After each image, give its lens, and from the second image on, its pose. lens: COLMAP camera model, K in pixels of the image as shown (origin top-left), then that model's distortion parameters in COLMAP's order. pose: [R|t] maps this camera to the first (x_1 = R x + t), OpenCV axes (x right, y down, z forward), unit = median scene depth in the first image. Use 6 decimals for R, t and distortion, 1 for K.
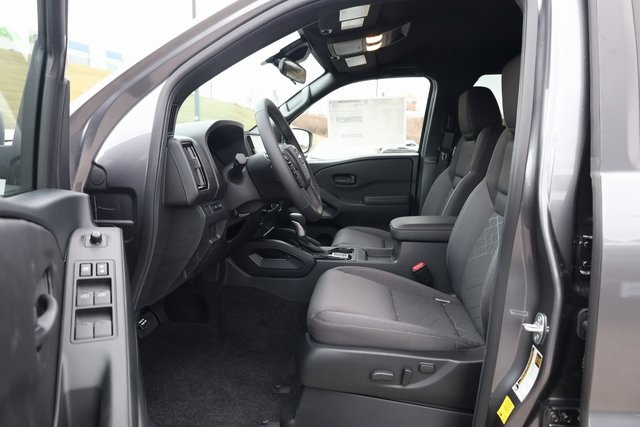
lens RADIAL K [[429.1, 0, 320.0], [0, 429.1, 213.5], [0, 0, 1]] dist [-0.021646, 0.000233]
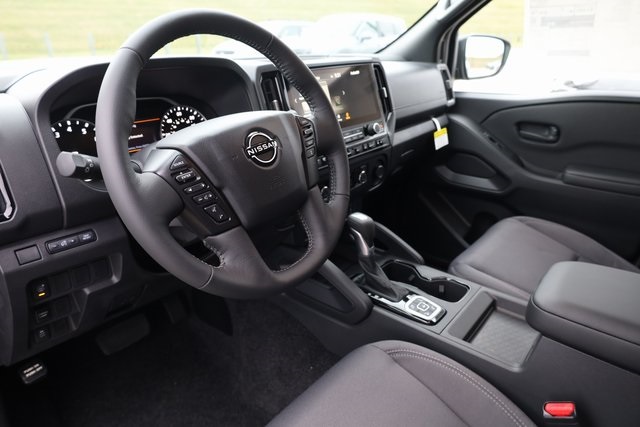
lens RADIAL K [[429.1, 0, 320.0], [0, 429.1, 213.5], [0, 0, 1]] dist [-0.021646, 0.000233]
pose [[0.832408, 0.207206, -0.513968, 0.191112], [-0.080411, 0.962813, 0.257926, -0.143860], [0.548298, -0.173371, 0.818114, 0.510686]]
